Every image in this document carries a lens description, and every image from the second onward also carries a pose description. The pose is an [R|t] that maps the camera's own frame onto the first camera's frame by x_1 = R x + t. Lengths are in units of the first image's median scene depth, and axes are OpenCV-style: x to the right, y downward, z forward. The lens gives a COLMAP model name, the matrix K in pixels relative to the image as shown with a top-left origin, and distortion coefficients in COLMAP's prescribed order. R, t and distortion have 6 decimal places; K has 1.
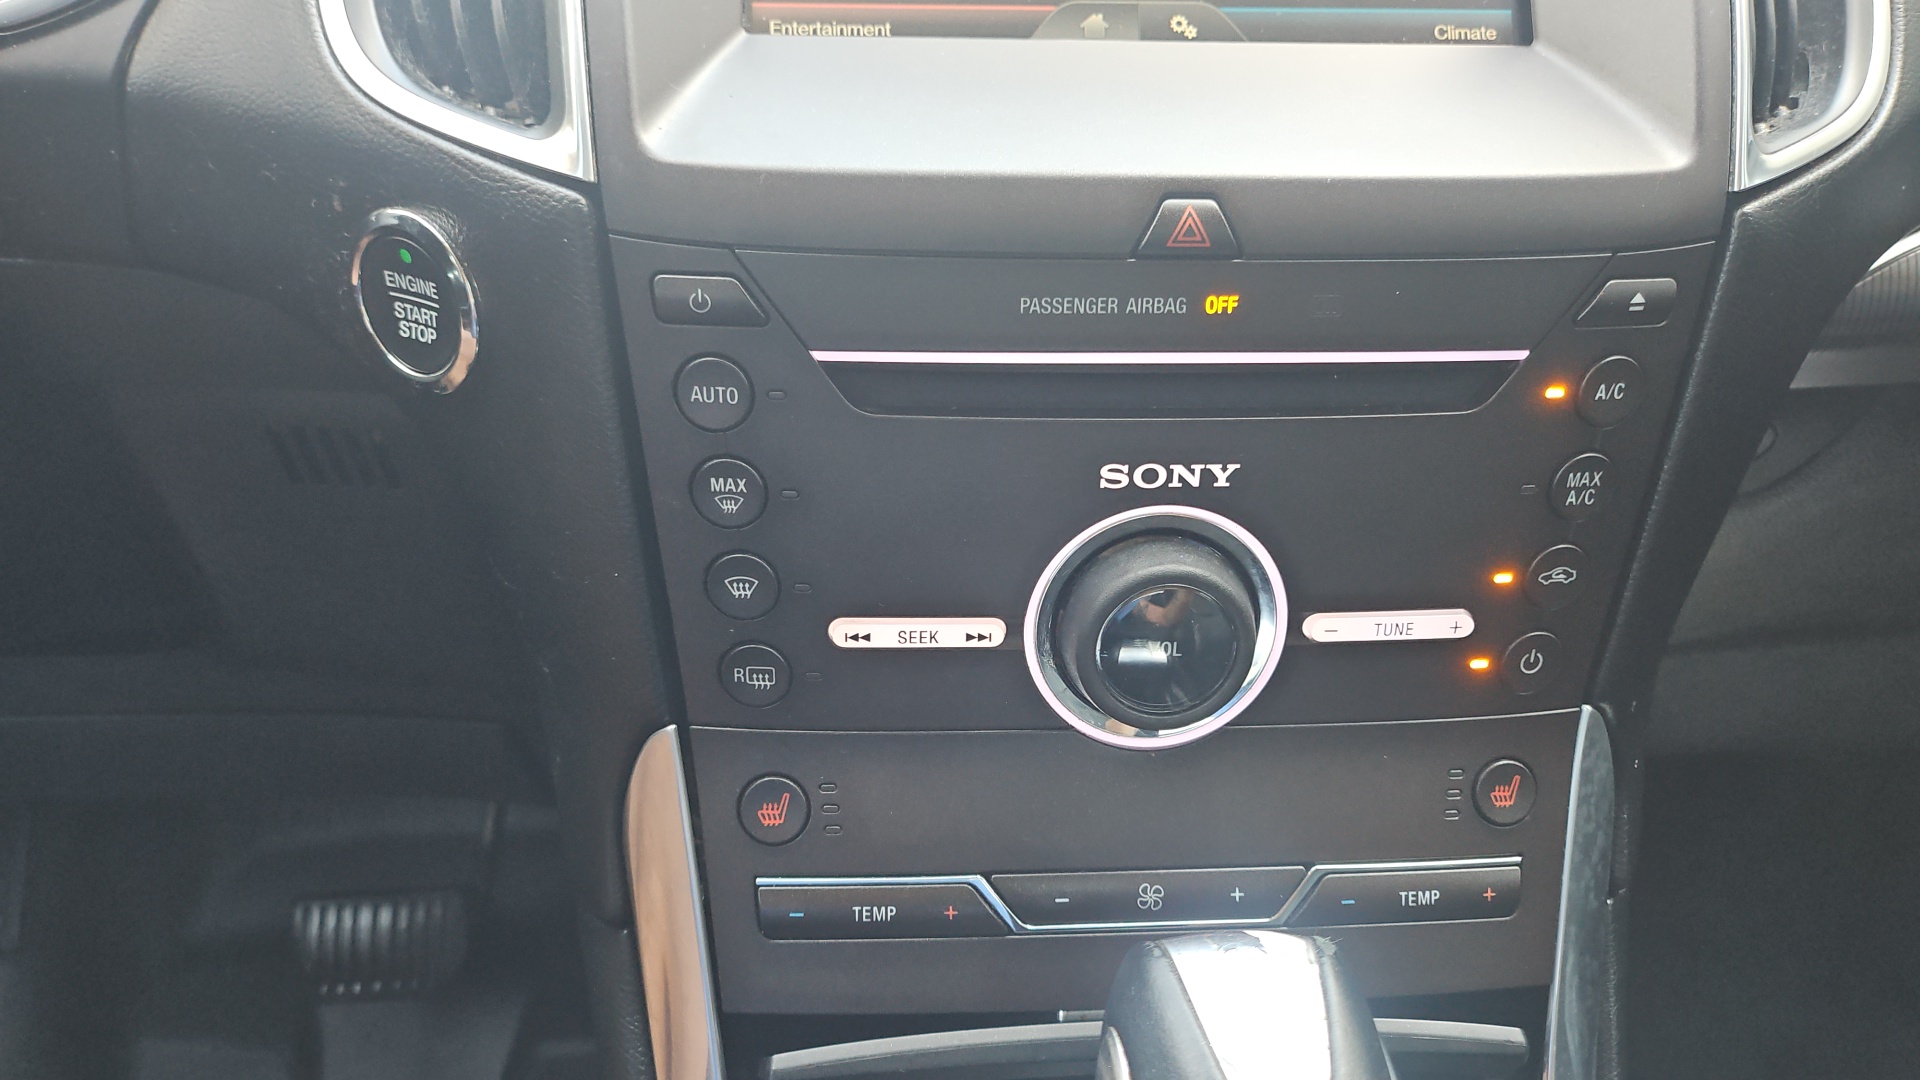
lens RADIAL K [[1415.8, 0, 984.3], [0, 1415.8, 578.6], [0, 0, 1]] dist [0.048127, -0.095849]
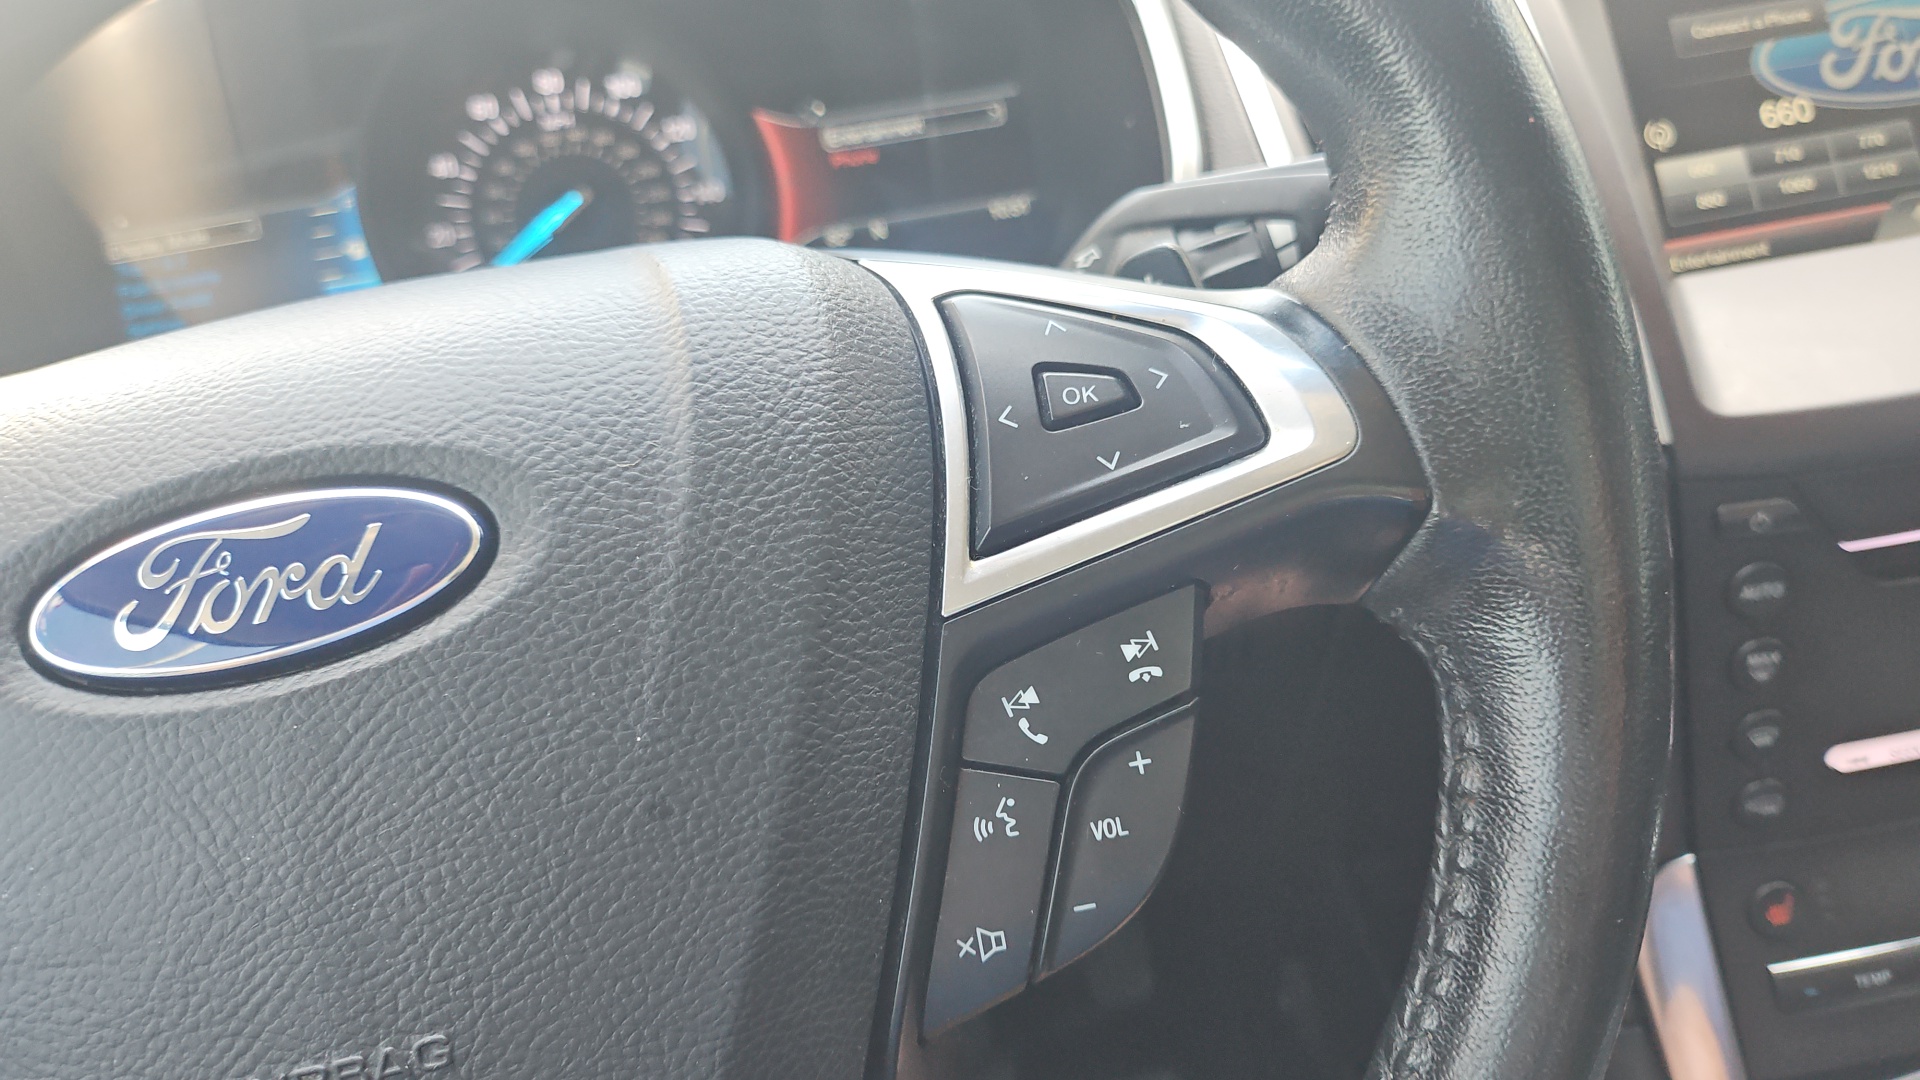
lens RADIAL K [[1415.8, 0, 984.3], [0, 1415.8, 578.6], [0, 0, 1]] dist [0.048127, -0.095849]
pose [[0.985000, -0.172367, -0.008032, -0.755370], [0.172487, 0.984847, 0.018024, -0.251300], [0.004803, -0.019139, 0.999805, -0.201456]]
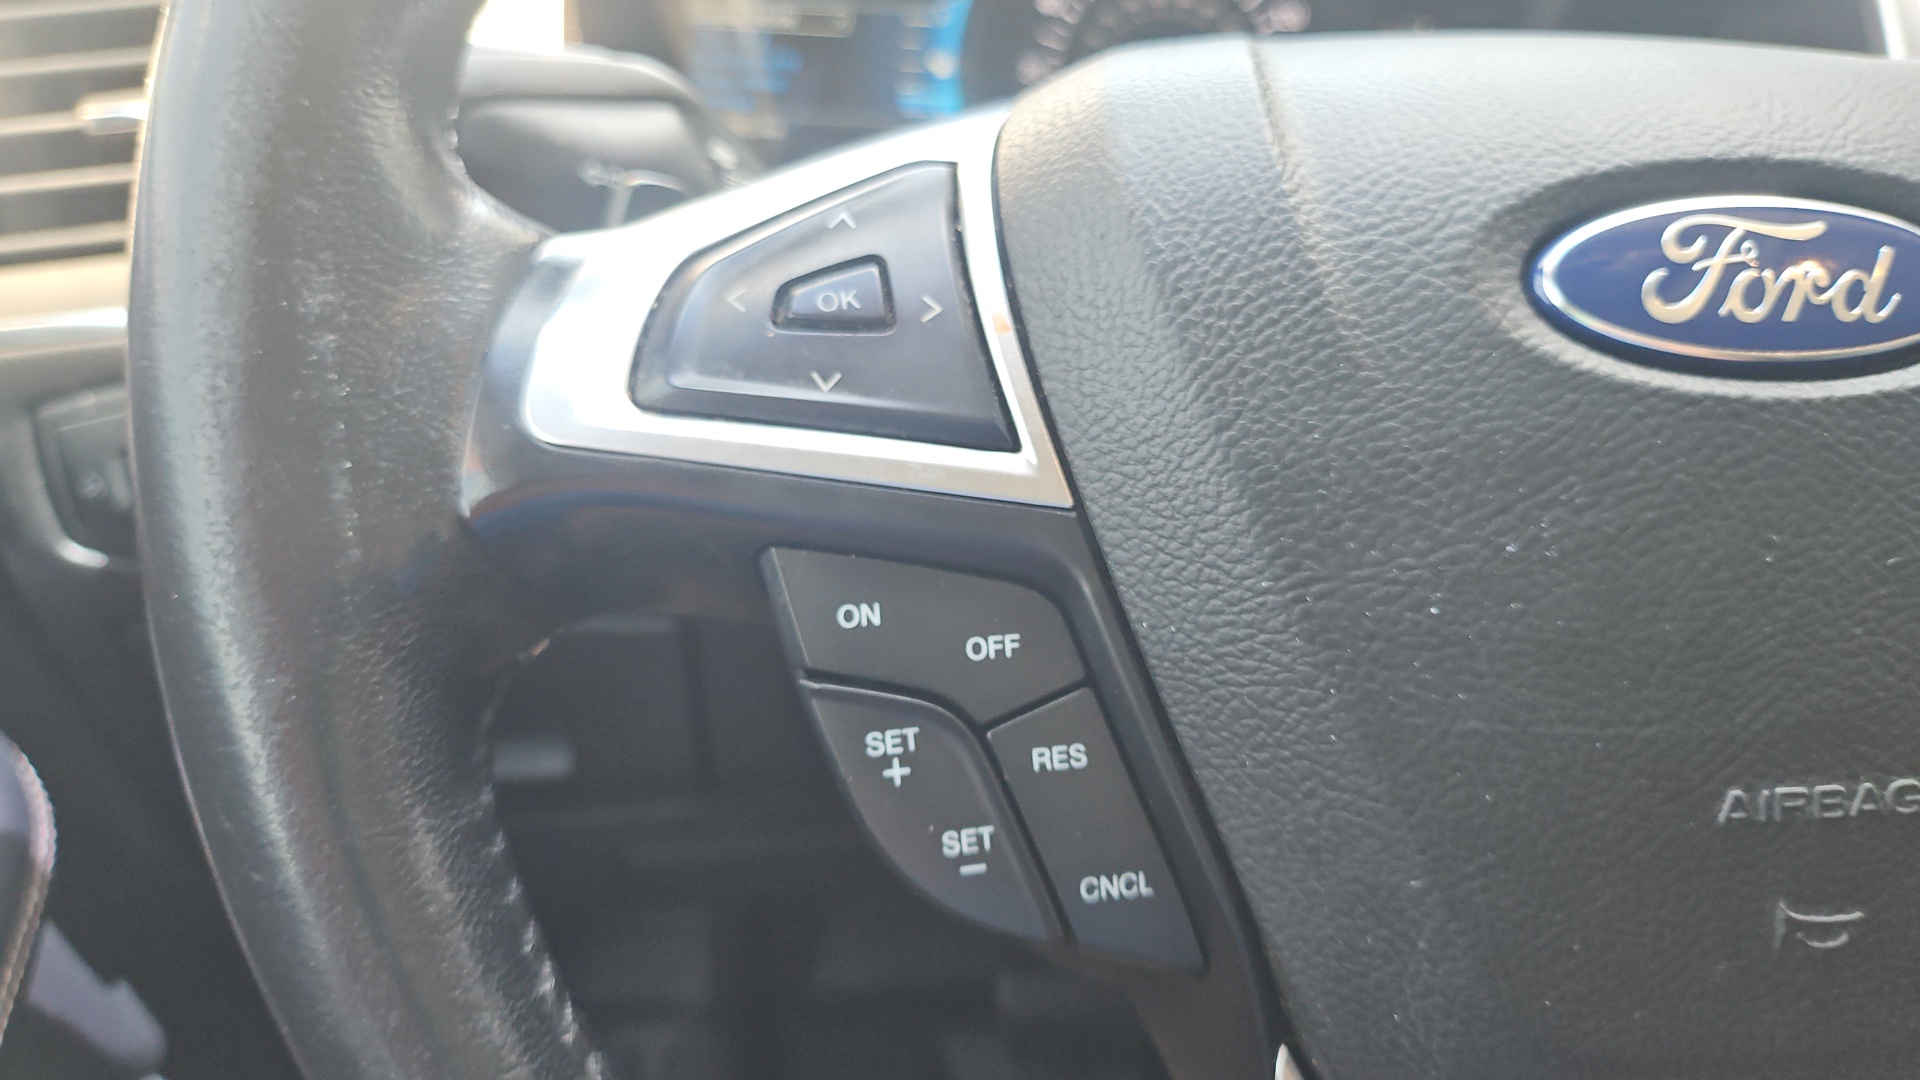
lens RADIAL K [[1313.2, 0, 989.9], [0, 1313.2, 538.5], [0, 0, 1]] dist [0.058285, -0.060970]
pose [[0.997933, 0.022341, 0.060254, -1.361381], [-0.022866, 0.999706, 0.008034, -0.189841], [-0.060057, -0.009396, 0.998151, -0.123478]]
